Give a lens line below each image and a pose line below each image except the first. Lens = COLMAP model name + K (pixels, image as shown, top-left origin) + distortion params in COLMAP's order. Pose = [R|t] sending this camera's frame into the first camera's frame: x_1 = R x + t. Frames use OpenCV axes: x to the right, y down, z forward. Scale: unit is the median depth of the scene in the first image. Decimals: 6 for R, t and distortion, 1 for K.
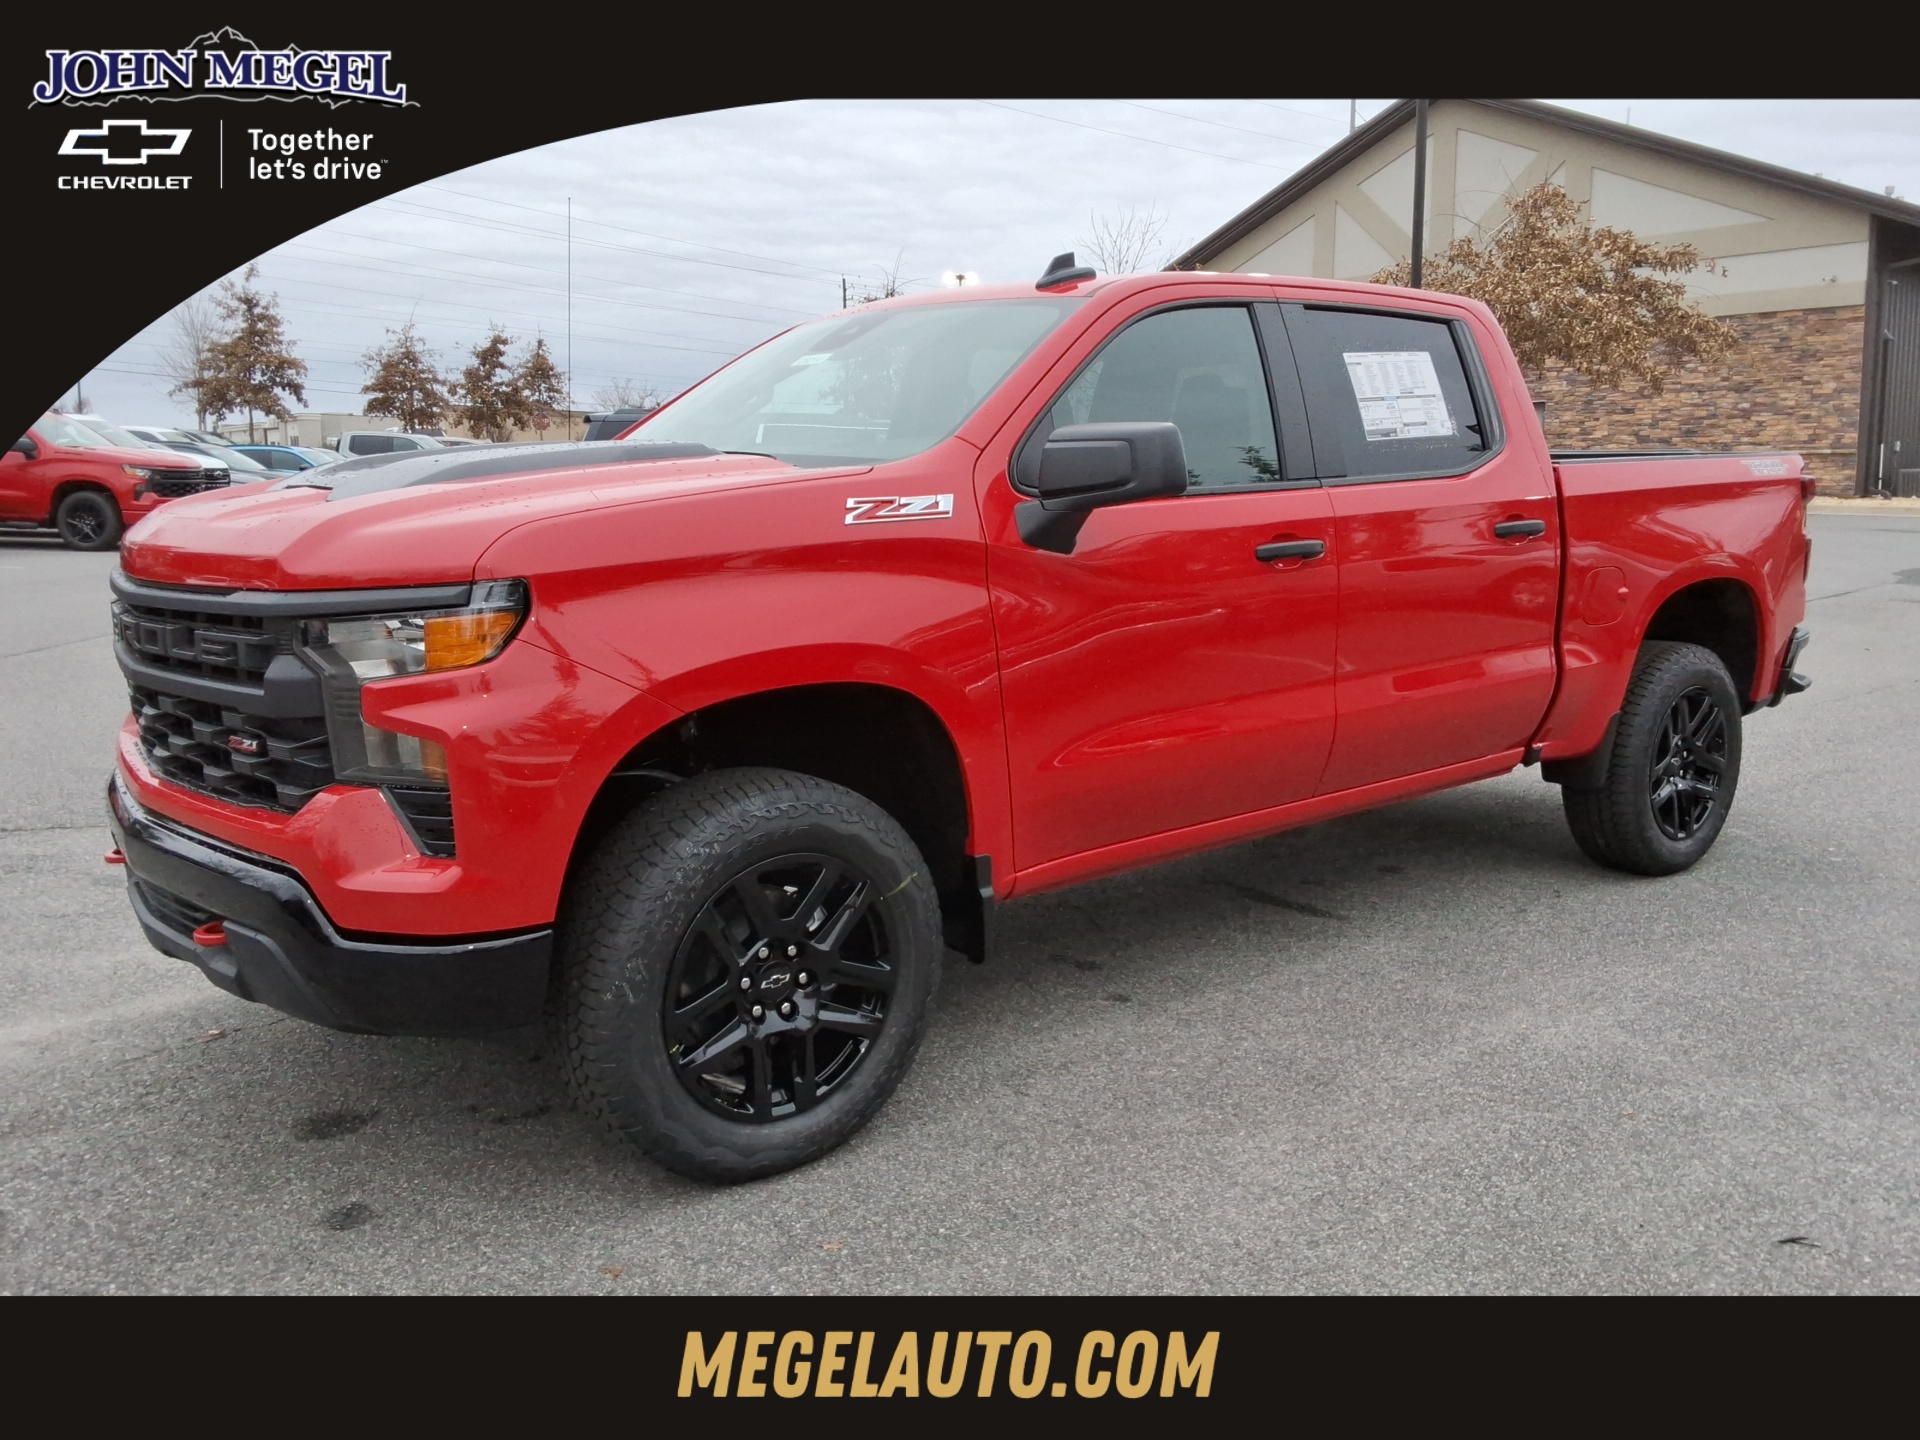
lens RADIAL K [[1531.6, 0, 980.9], [0, 1531.6, 712.1], [0, 0, 1]] dist [0.148709, -0.262111]
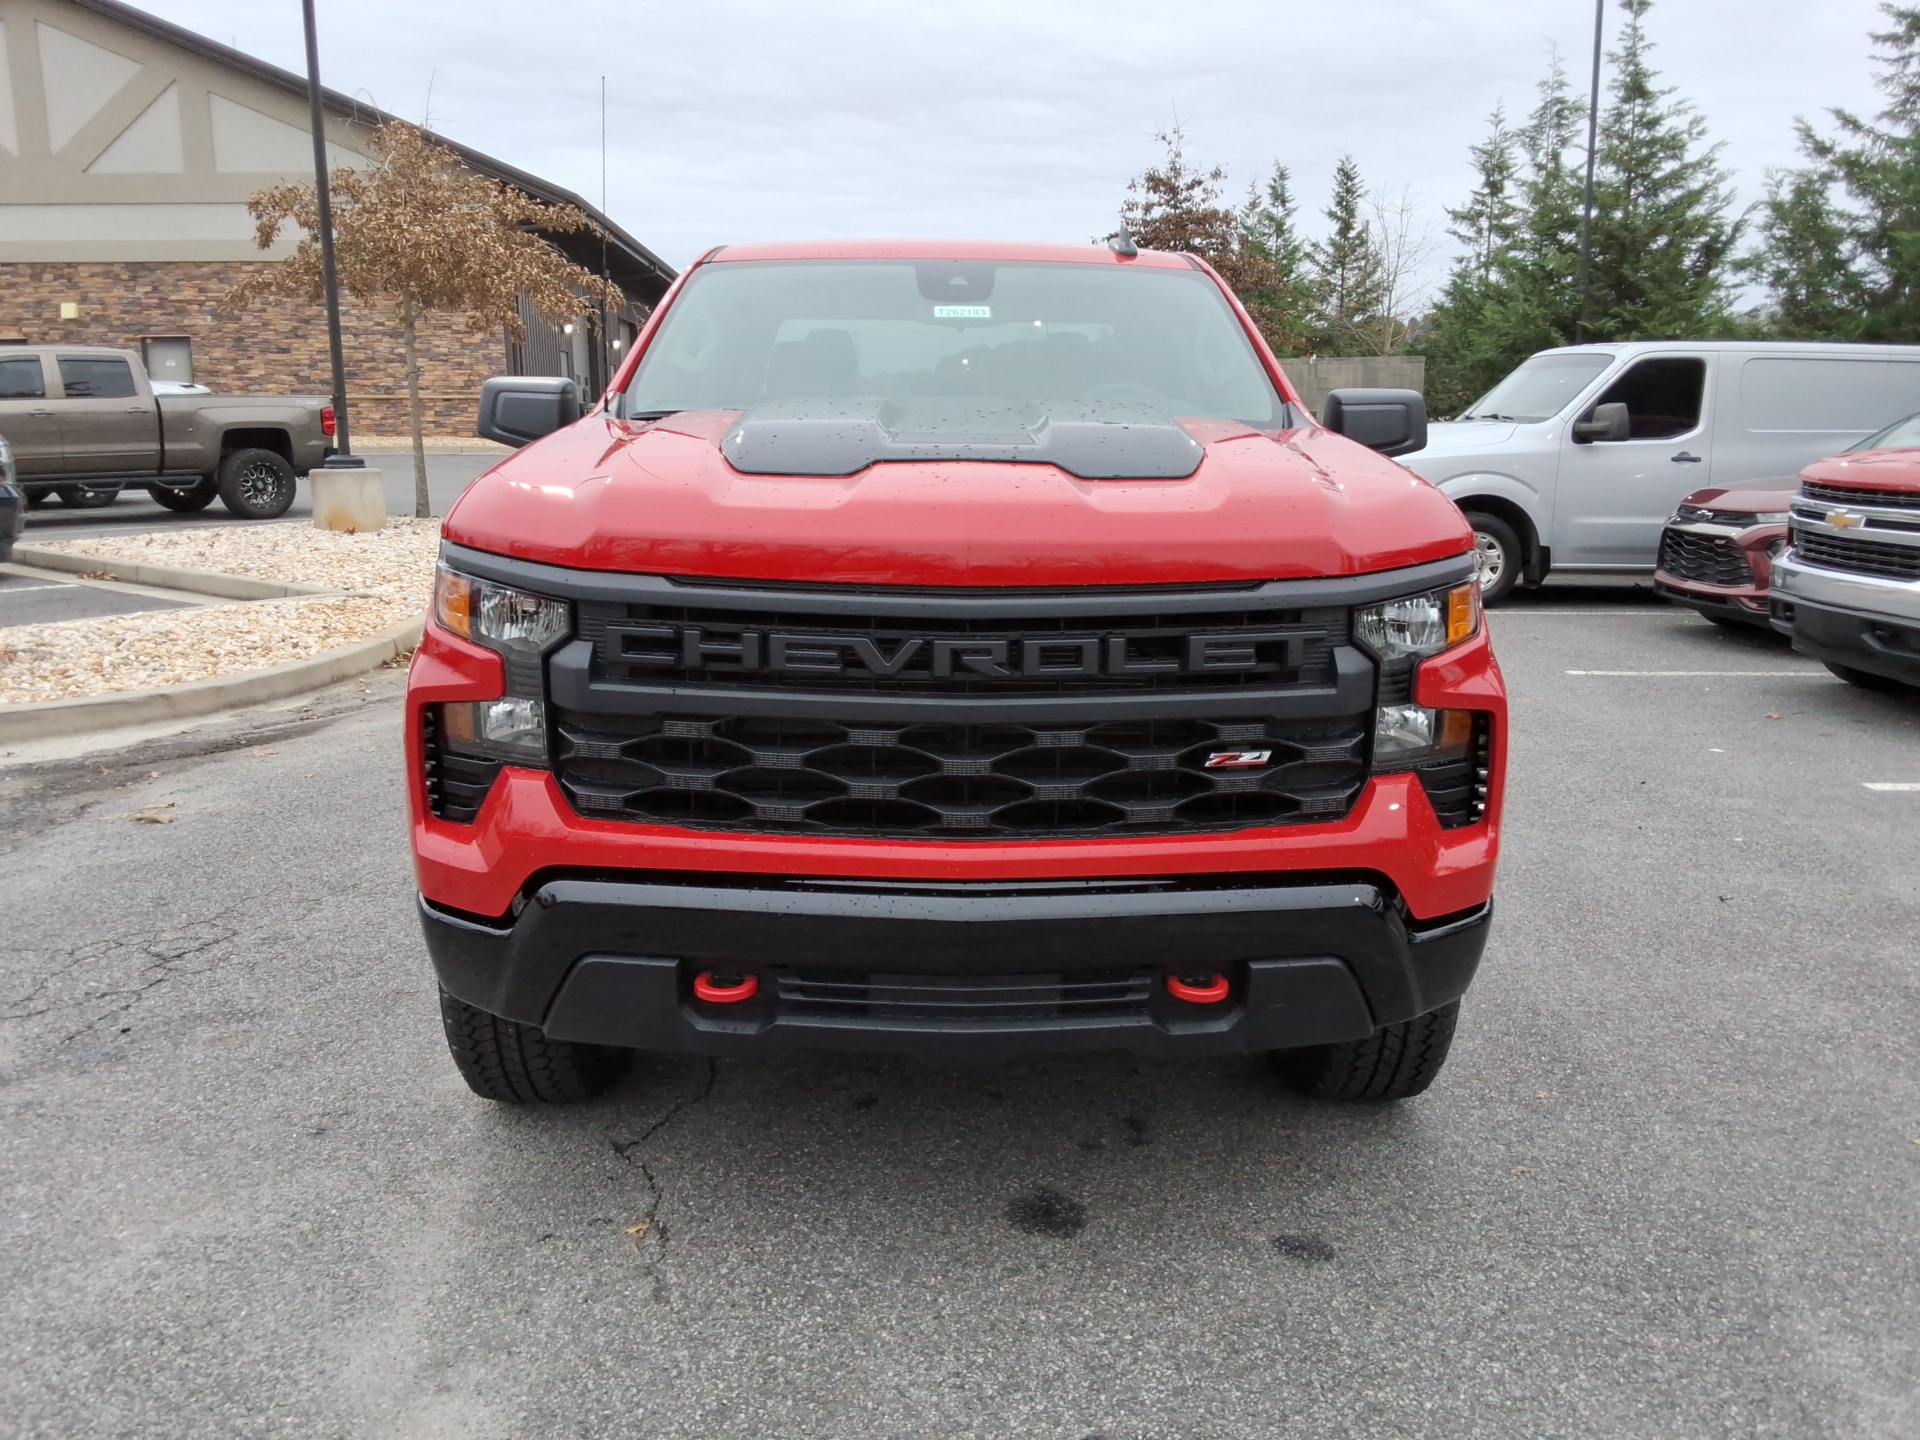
lens RADIAL K [[1536.5, 0, 971.4], [0, 1536.5, 670.4], [0, 0, 1]] dist [0.066170, -0.045175]
pose [[0.621554, -0.124664, 0.773388, -0.827863], [0.114248, 0.991126, 0.067944, -0.070508], [-0.774995, 0.046127, 0.630281, 0.385254]]
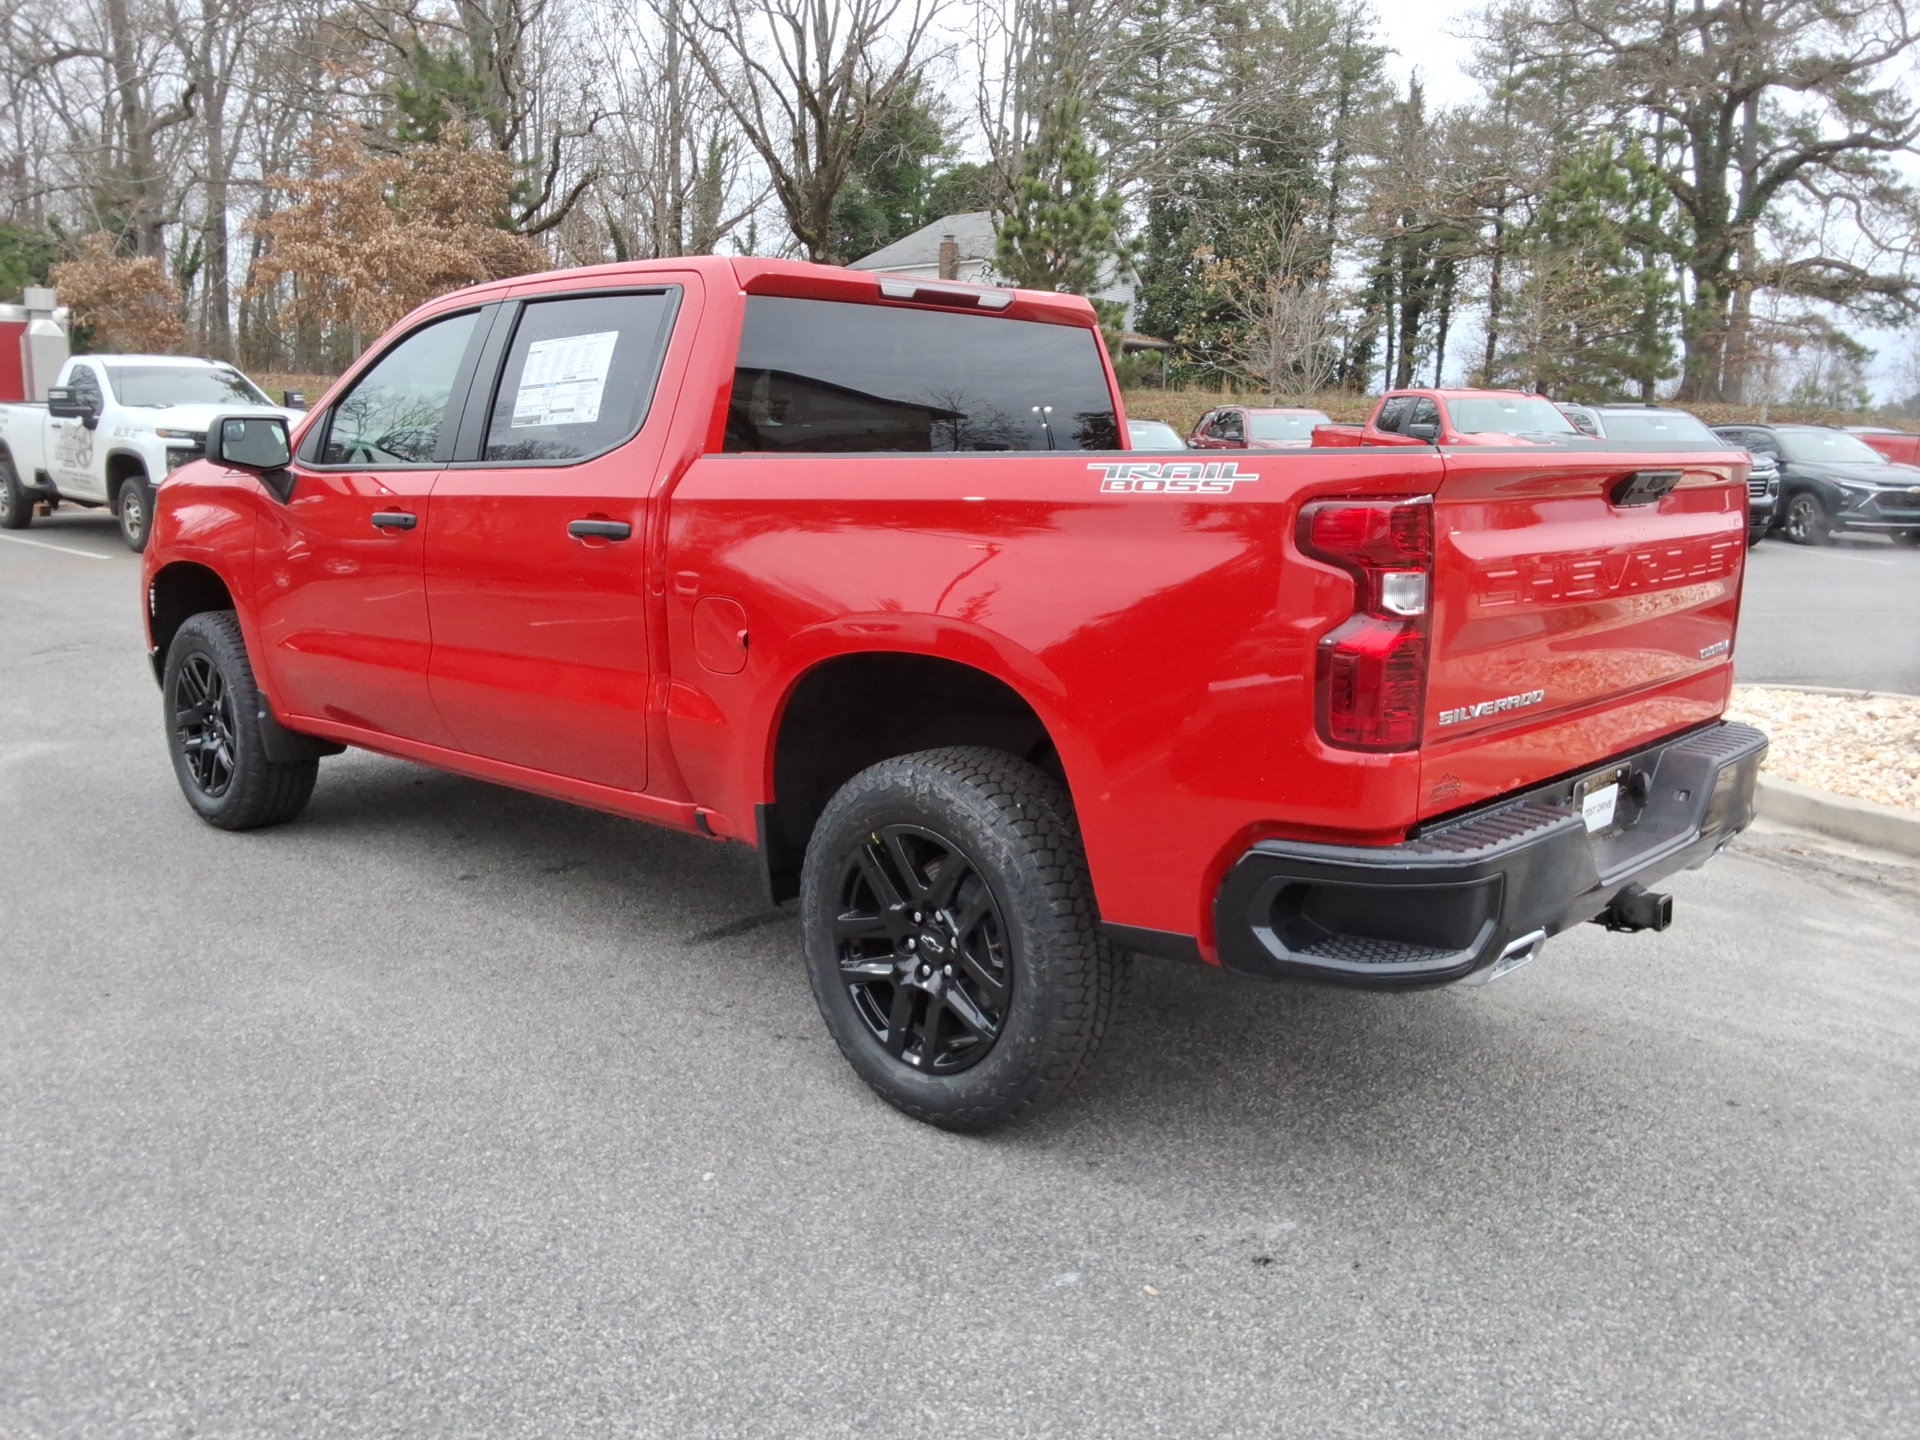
lens RADIAL K [[1540.2, 0, 978.5], [0, 1540.2, 704.7], [0, 0, 1]] dist [0.113000, -0.168391]
pose [[0.126898, 0.163103, -0.978414, 1.327058], [-0.168917, 0.975534, 0.140715, -0.193366], [0.977427, 0.147414, 0.151344, 1.171387]]
